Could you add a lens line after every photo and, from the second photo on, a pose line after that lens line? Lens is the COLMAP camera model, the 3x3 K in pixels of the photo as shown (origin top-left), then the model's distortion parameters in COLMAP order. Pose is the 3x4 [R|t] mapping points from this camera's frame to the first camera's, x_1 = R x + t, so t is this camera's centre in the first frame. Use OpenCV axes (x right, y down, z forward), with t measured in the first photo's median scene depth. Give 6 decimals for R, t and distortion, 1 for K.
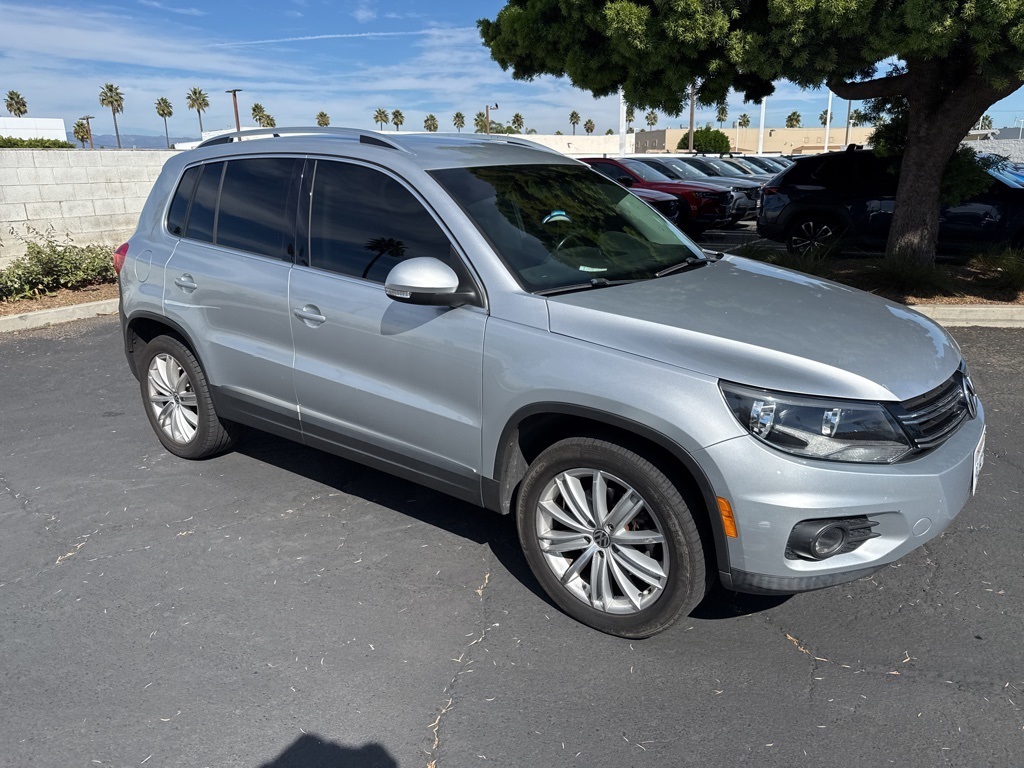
lens RADIAL K [[731.7, 0, 505.5], [0, 731.7, 386.0], [0, 0, 1]] dist [0.016560, -0.024207]
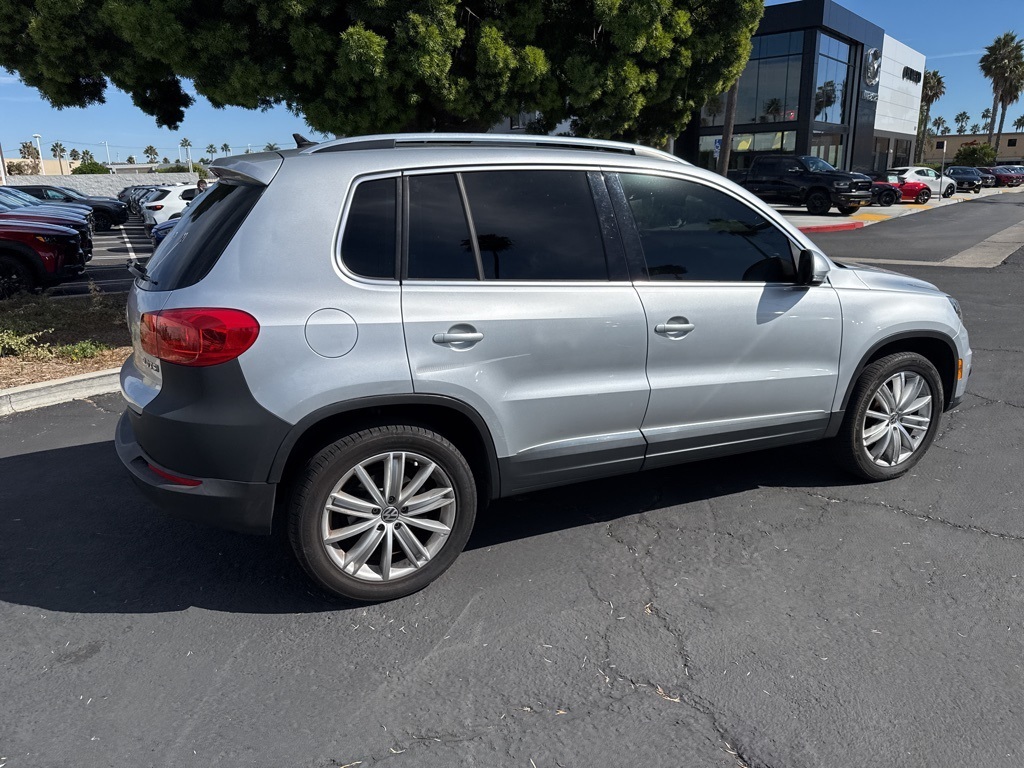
lens RADIAL K [[731.7, 0, 508.4], [0, 731.7, 380.8], [0, 0, 1]] dist [0.016560, -0.024207]
pose [[0.472588, -0.219042, 0.853628, -0.737511], [0.260048, 0.960150, 0.102407, -0.112014], [-0.842043, 0.173588, 0.510717, 0.416886]]
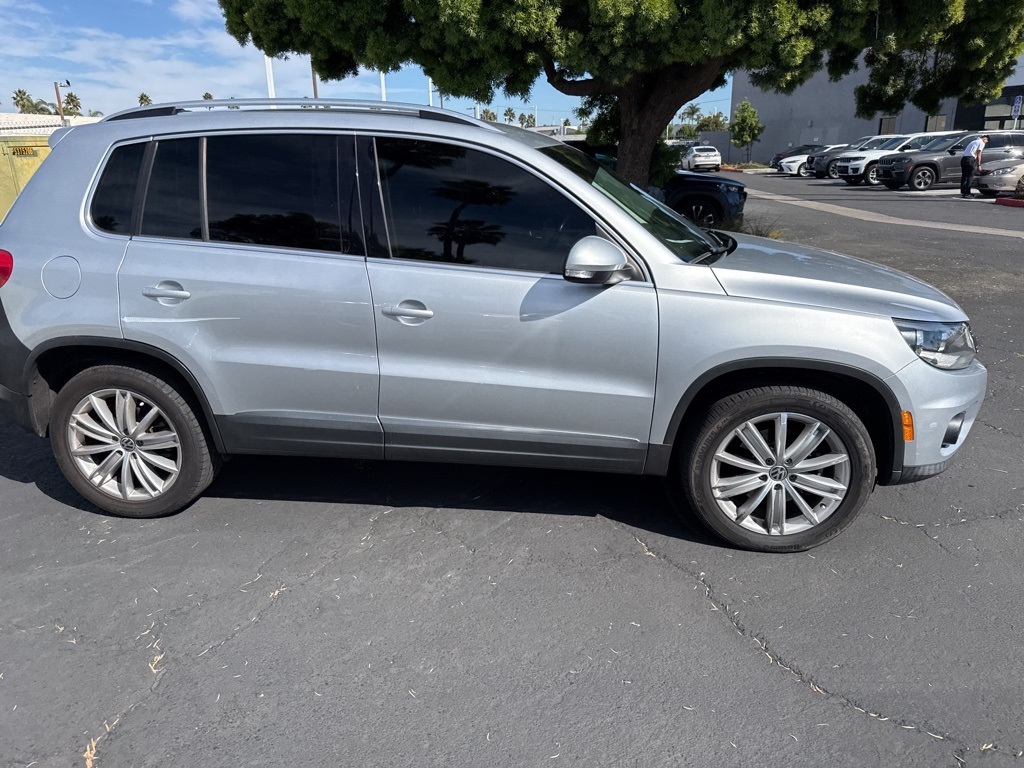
lens RADIAL K [[731.7, 0, 509.7], [0, 731.7, 389.5], [0, 0, 1]] dist [0.016560, -0.024207]
pose [[0.859661, -0.149300, 0.488562, -0.366075], [0.141055, 0.988534, 0.053890, -0.019605], [-0.491006, 0.022587, 0.870863, 0.095797]]
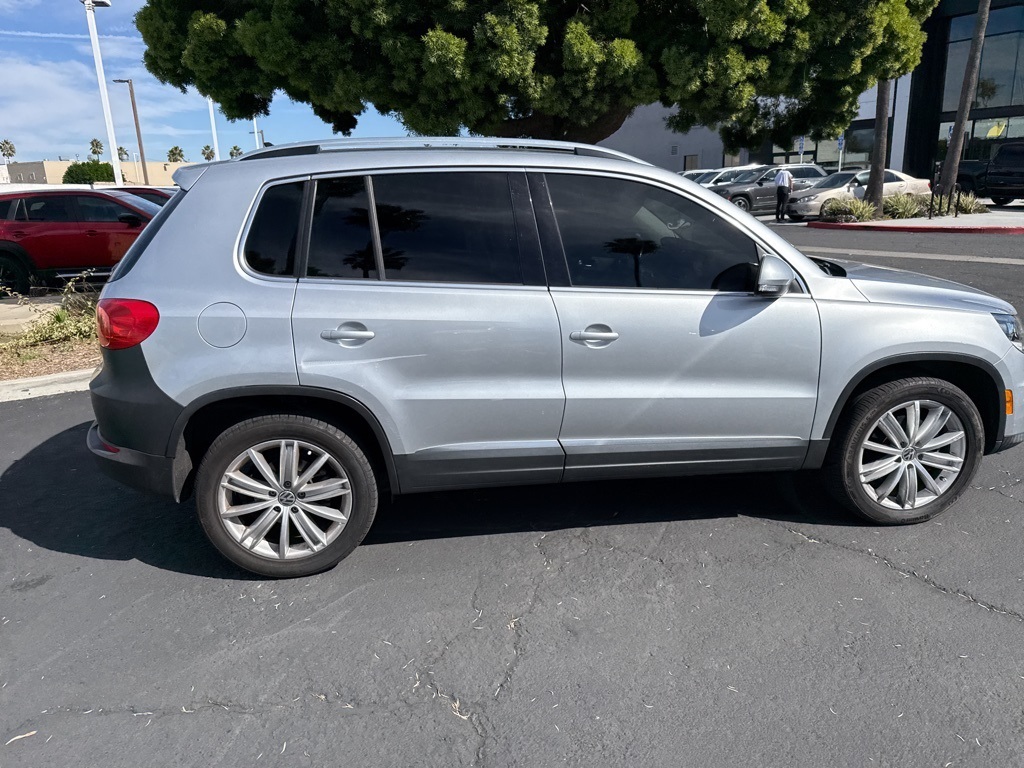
lens RADIAL K [[731.7, 0, 512.1], [0, 731.7, 382.3], [0, 0, 1]] dist [0.016560, -0.024207]
pose [[0.708314, -0.185044, 0.681212, -0.592972], [0.217153, 0.975352, 0.039153, -0.058636], [-0.671667, 0.120195, 0.731038, 0.235870]]
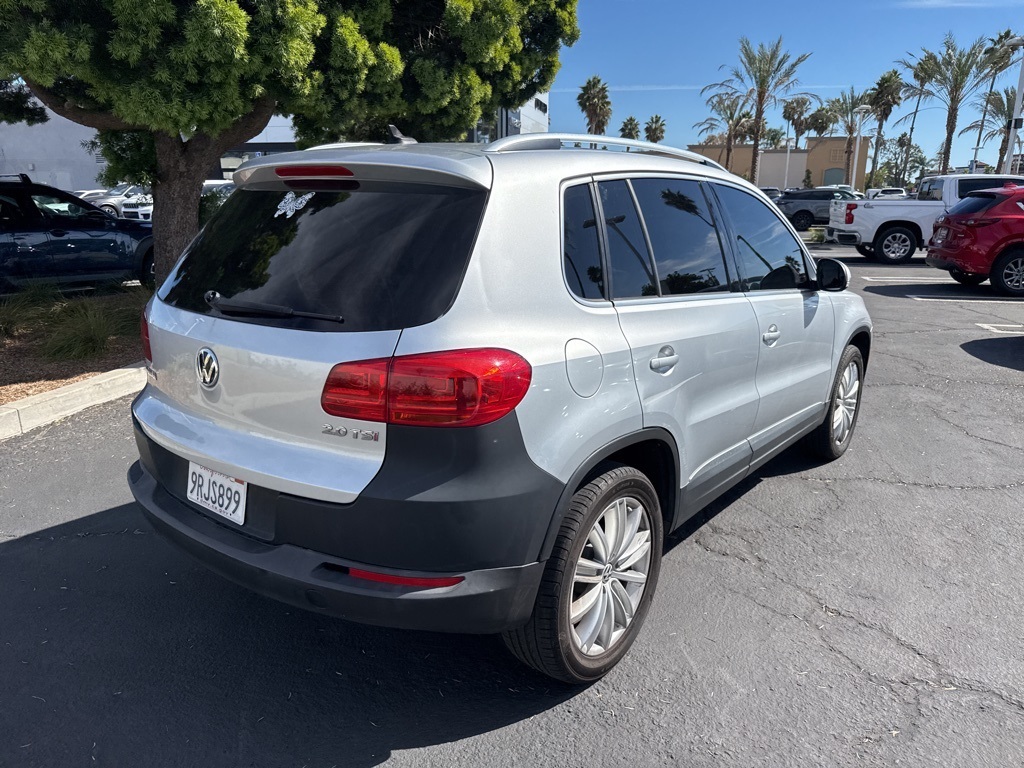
lens RADIAL K [[733.5, 0, 507.6], [0, 733.5, 384.7], [0, 0, 1]] dist [0.012779, -0.019596]
pose [[0.021939, -0.233074, 0.972211, -0.766003], [0.281491, 0.934544, 0.217692, -0.213525], [-0.959313, 0.268893, 0.086111, 0.765162]]
